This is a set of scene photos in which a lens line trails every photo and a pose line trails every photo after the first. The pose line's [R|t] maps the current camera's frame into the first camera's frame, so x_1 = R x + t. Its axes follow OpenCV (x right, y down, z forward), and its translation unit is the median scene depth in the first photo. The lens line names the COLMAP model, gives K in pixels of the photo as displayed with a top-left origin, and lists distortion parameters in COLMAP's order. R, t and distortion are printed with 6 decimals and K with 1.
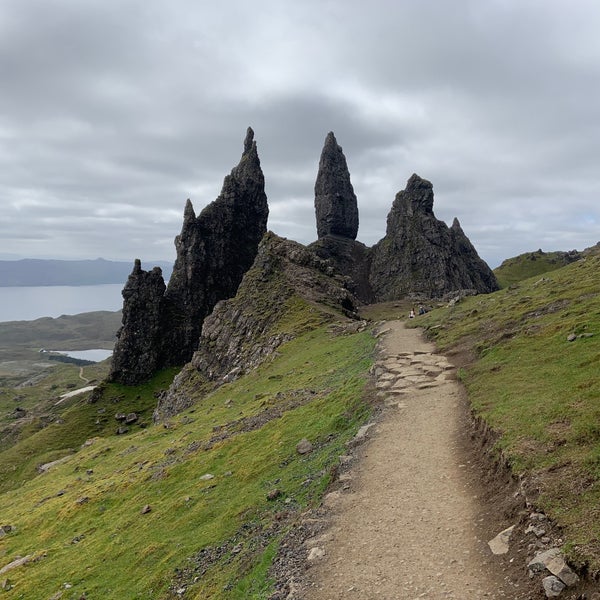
lens RADIAL K [[582.8, 0, 300.0], [0, 582.8, 300.0], [0, 0, 1]] dist [0.086443, -0.007040]
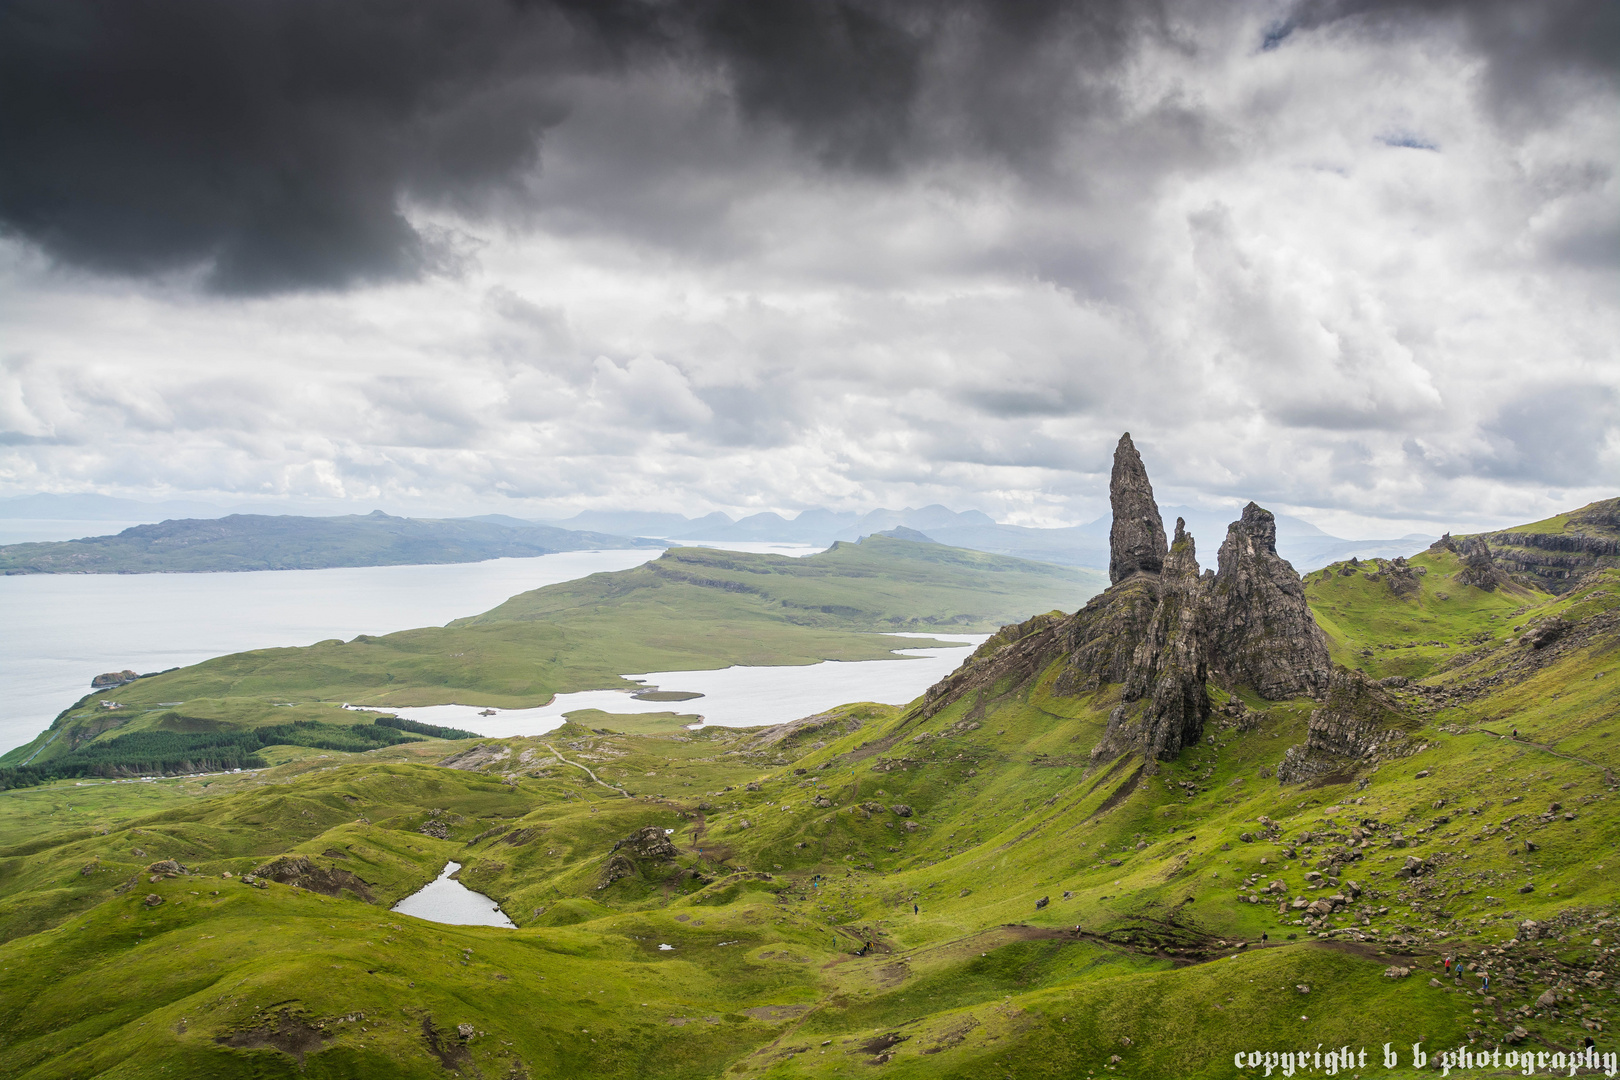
lens RADIAL K [[1276.0, 0, 810.0], [0, 1276.0, 540.0], [0, 0, 1]] dist [-0.167020, 0.148539]
pose [[0.999437, -0.002655, 0.033454, -0.468071], [0.004027, 0.999151, -0.041009, -0.092724], [-0.033316, 0.041121, 0.998599, -0.698560]]
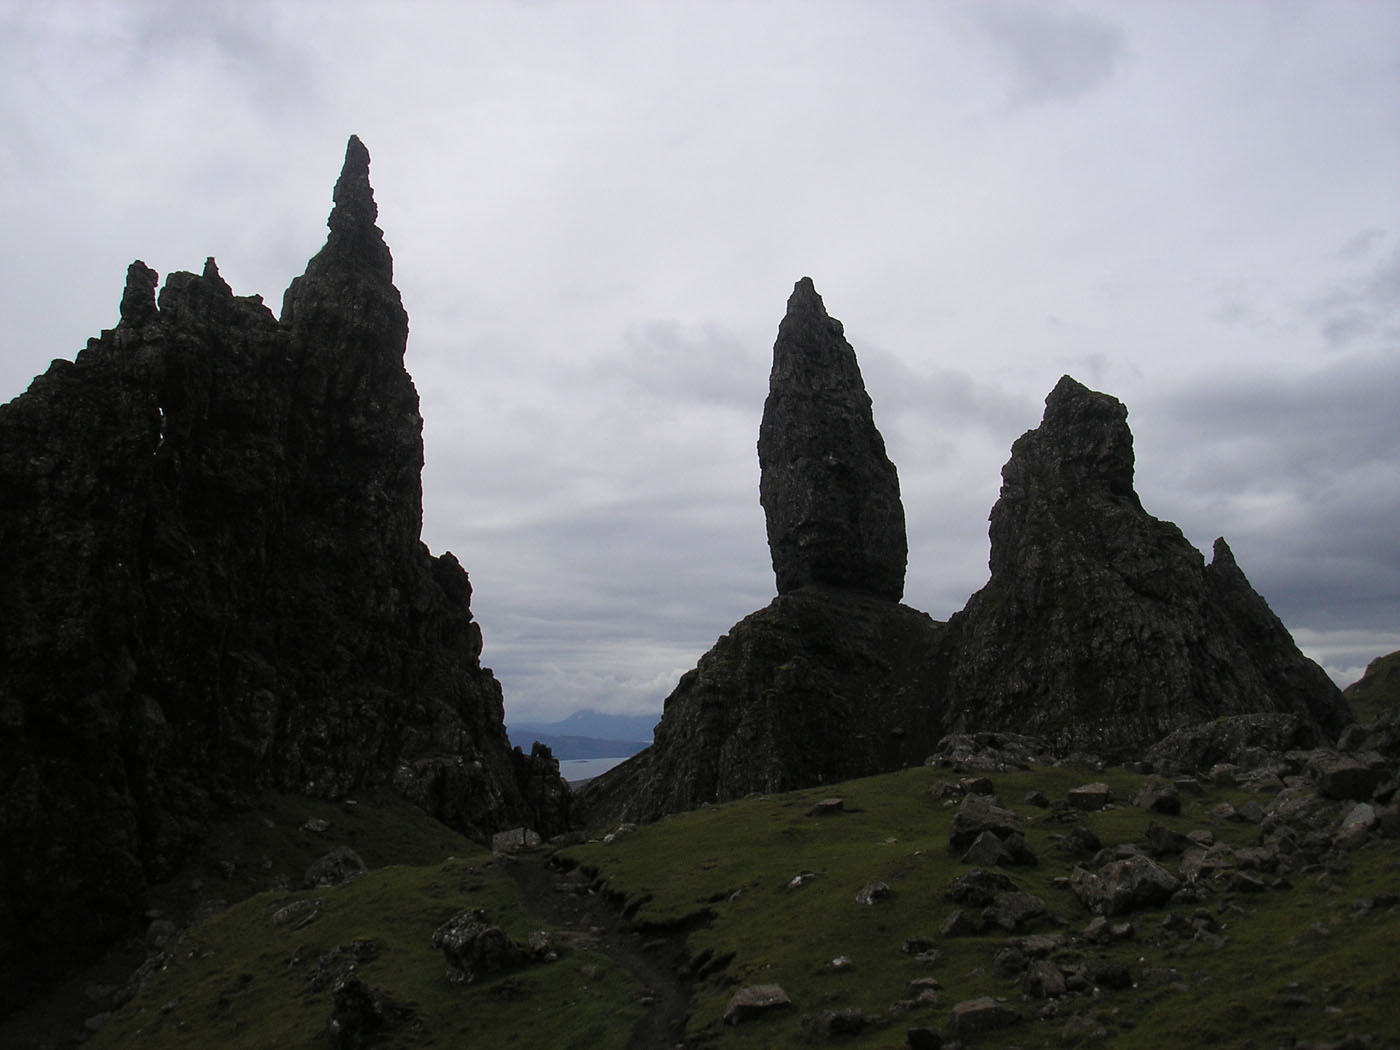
lens RADIAL K [[1561.5, 0, 700.0], [0, 1561.5, 525.0], [0, 0, 1]] dist [-0.193334, 0.012829]
pose [[0.995964, -0.048464, -0.075547, 0.060414], [0.033873, 0.982406, -0.183659, 0.003877], [0.083119, 0.180359, 0.980083, 0.201990]]
